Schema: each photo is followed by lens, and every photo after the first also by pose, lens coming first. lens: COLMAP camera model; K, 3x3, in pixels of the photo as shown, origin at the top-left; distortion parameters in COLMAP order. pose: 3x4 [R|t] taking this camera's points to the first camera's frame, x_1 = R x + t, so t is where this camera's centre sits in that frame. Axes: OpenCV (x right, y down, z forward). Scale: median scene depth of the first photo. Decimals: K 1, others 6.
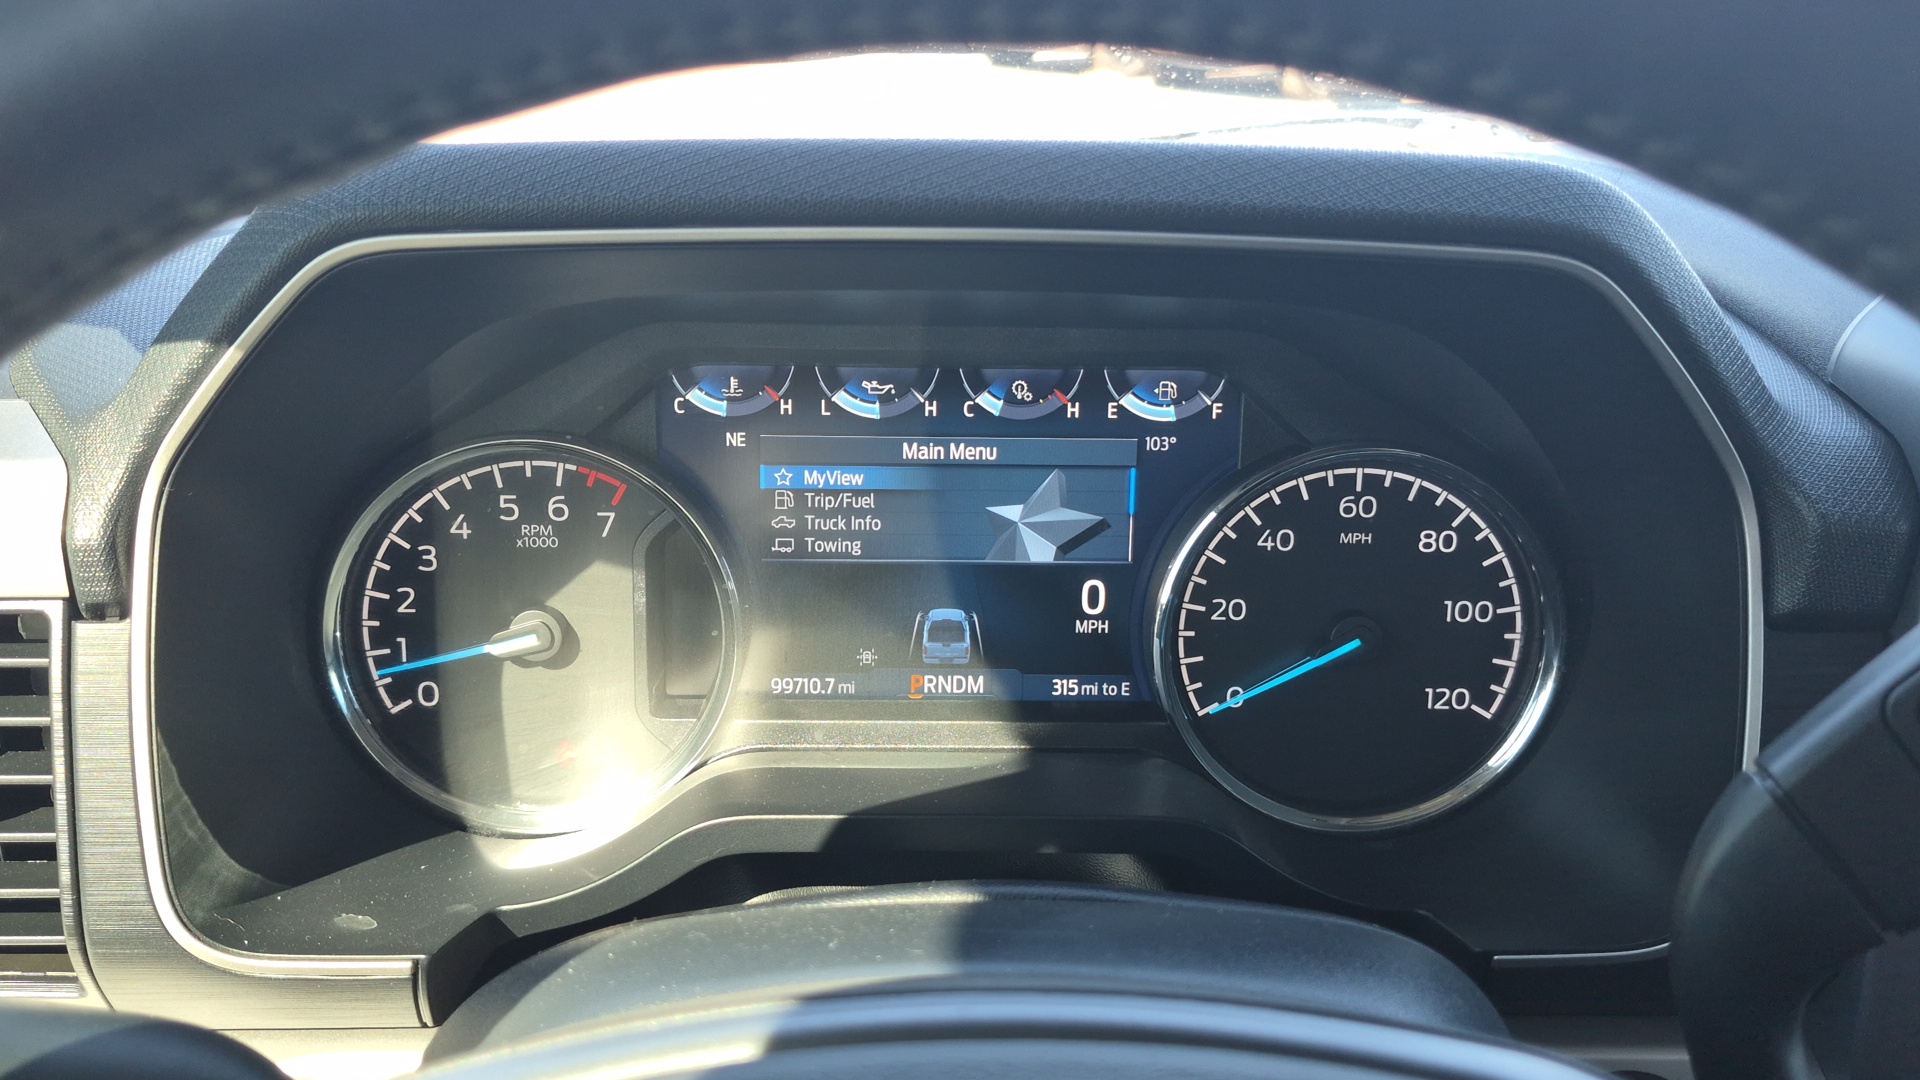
lens RADIAL K [[1678.8, 0, 958.8], [0, 1678.8, 535.9], [0, 0, 1]] dist [0.105934, -0.140642]
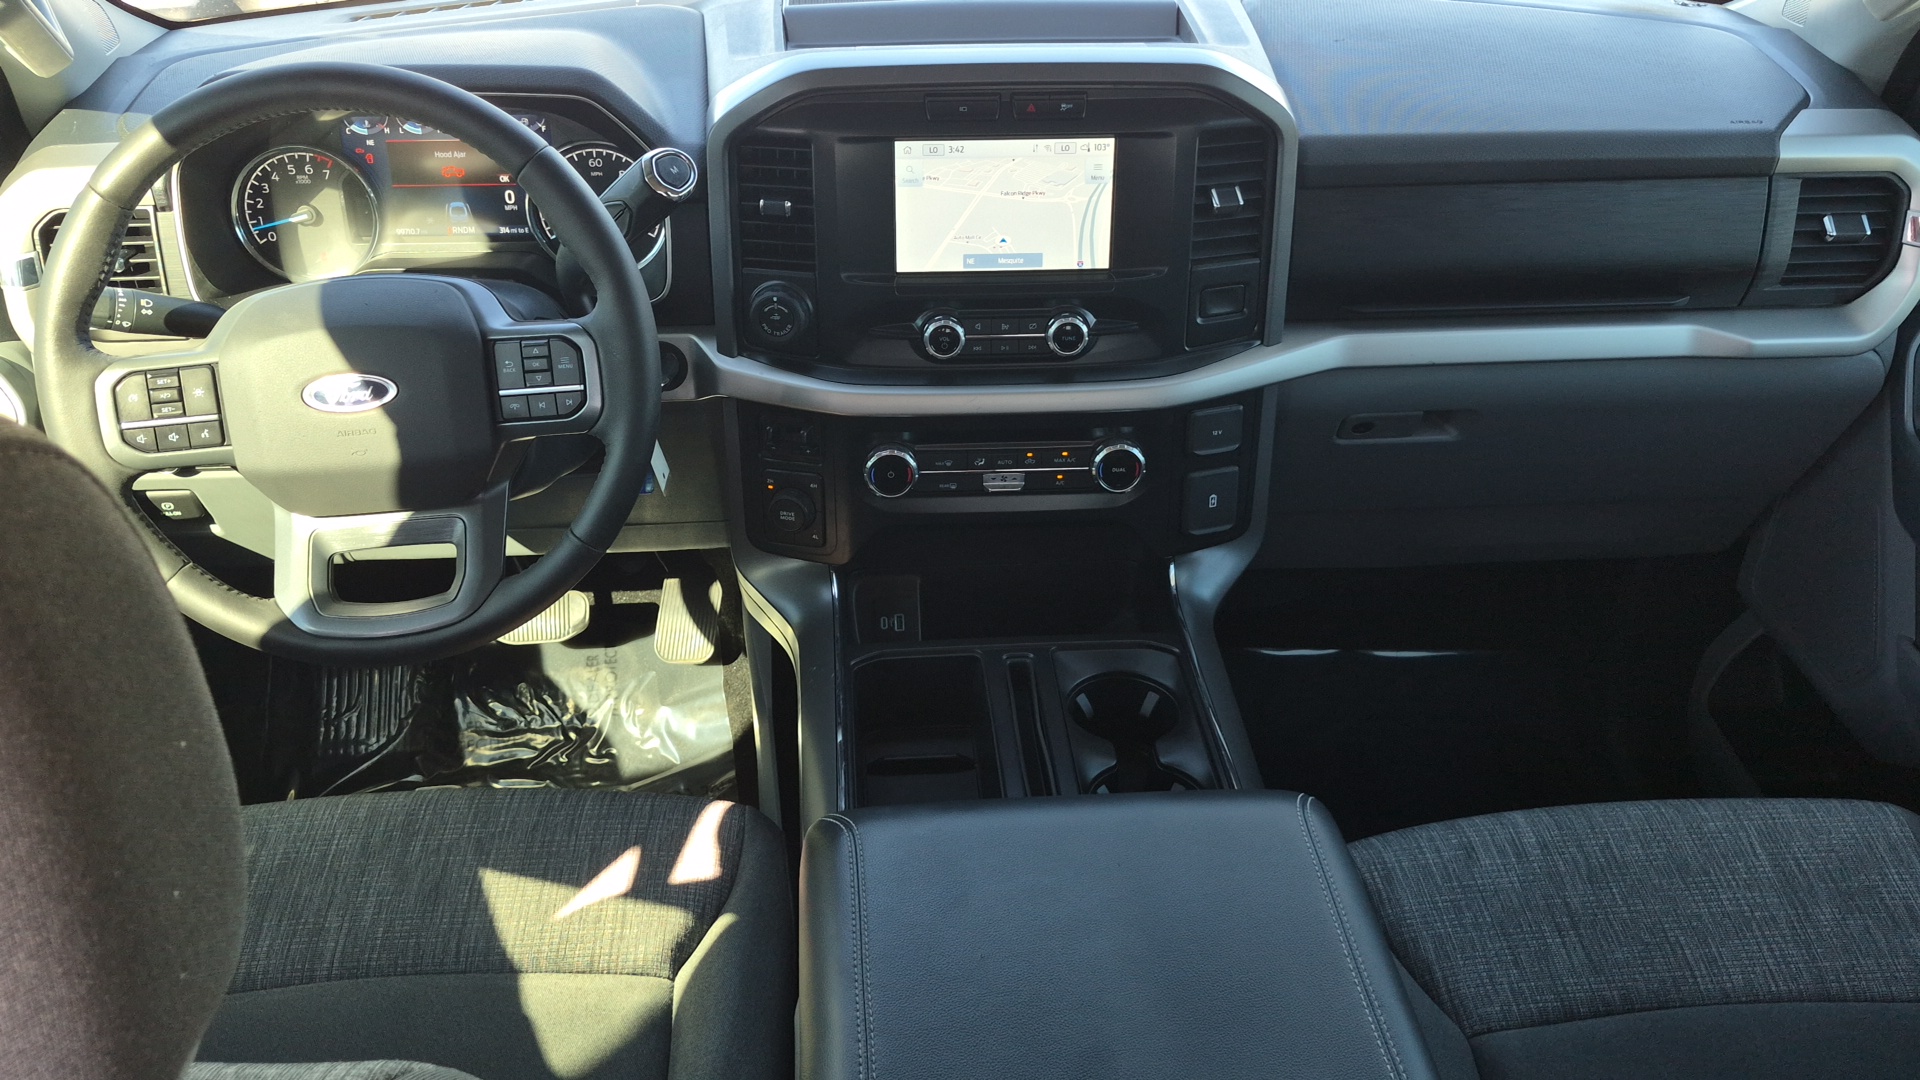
lens RADIAL K [[1678.8, 0, 958.8], [0, 1678.8, 535.9], [0, 0, 1]] dist [0.105934, -0.140642]
pose [[0.998852, -0.035559, 0.032084, 0.731026], [0.026703, 0.969587, 0.243286, -0.085195], [-0.039760, -0.242150, 0.969424, -1.948931]]
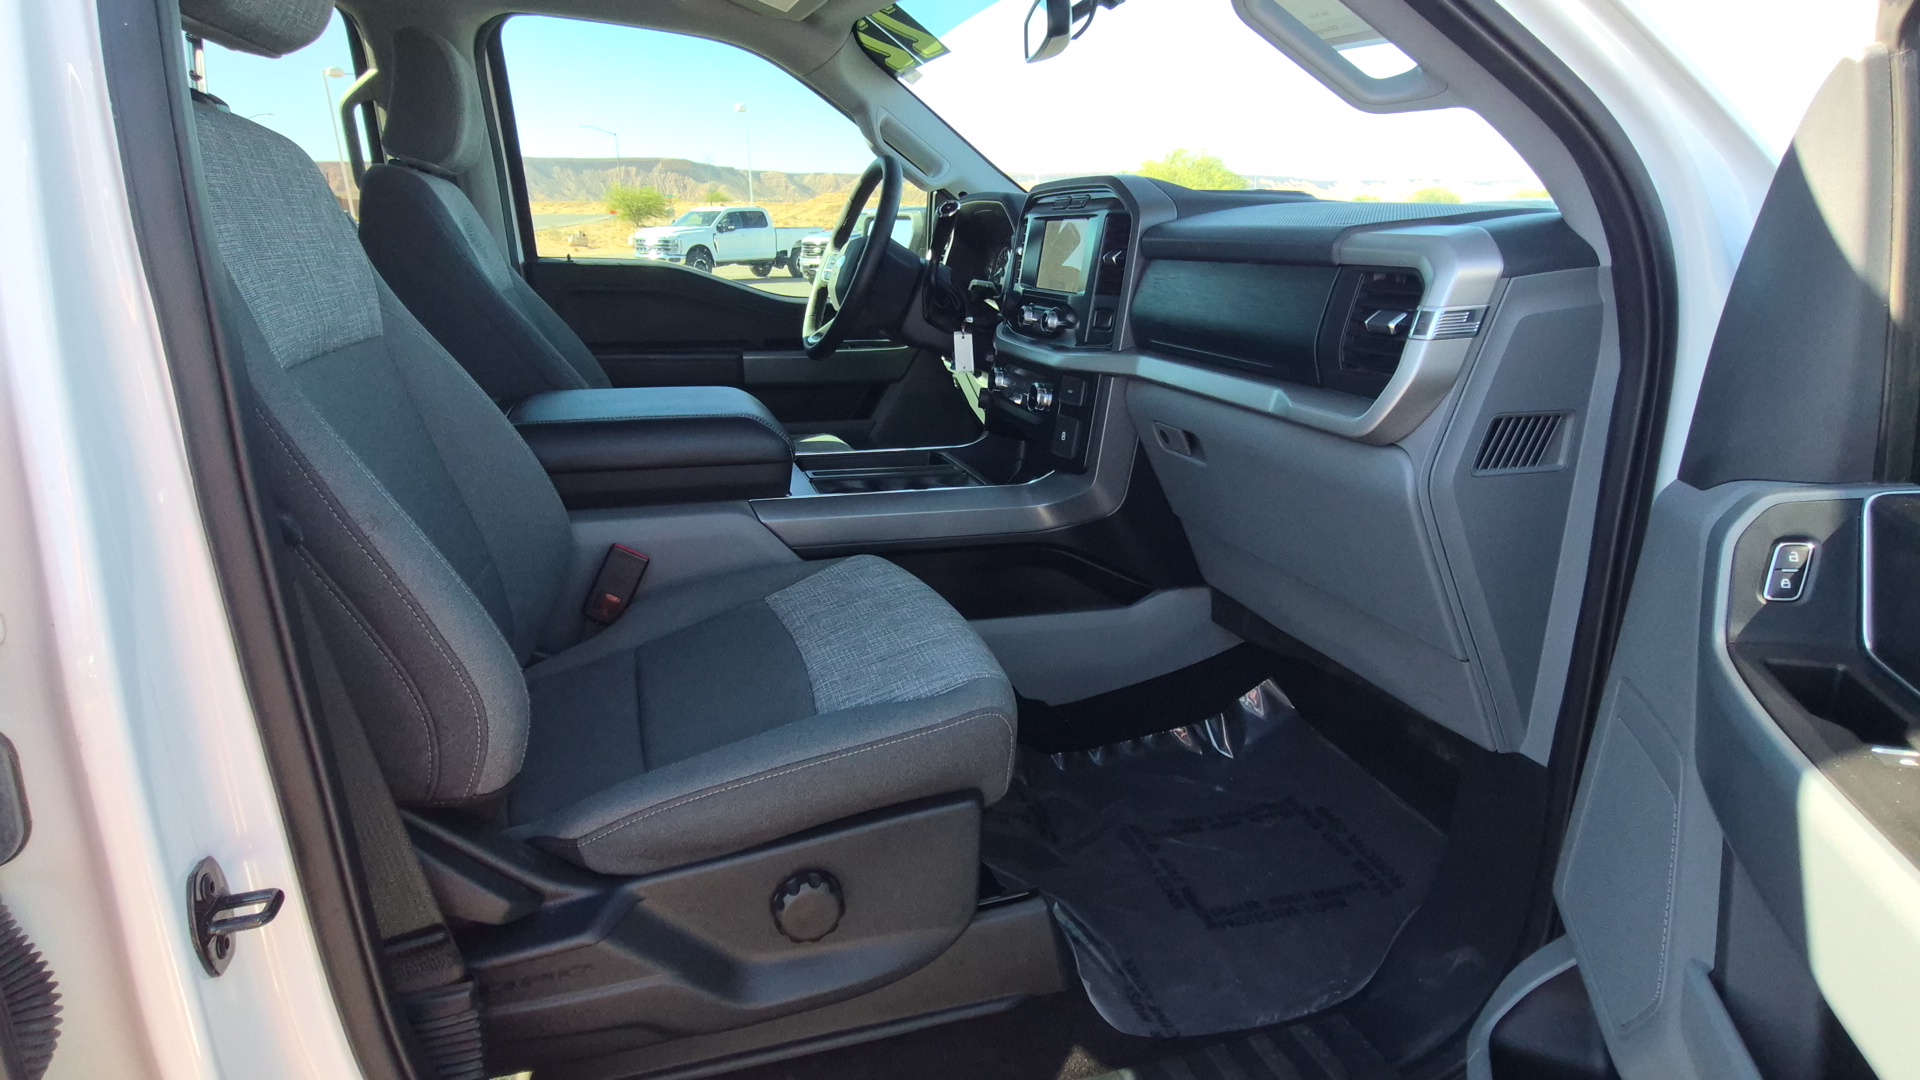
lens RADIAL K [[996.4, 0, 962.7], [0, 996.4, 531.9], [0, 0, 1]] dist [-0.016879, -0.000550]
pose [[0.275034, 0.253661, -0.927368, 3.854179], [-0.319312, 0.933916, 0.160752, 0.457413], [0.906860, 0.251908, 0.337856, -0.308490]]
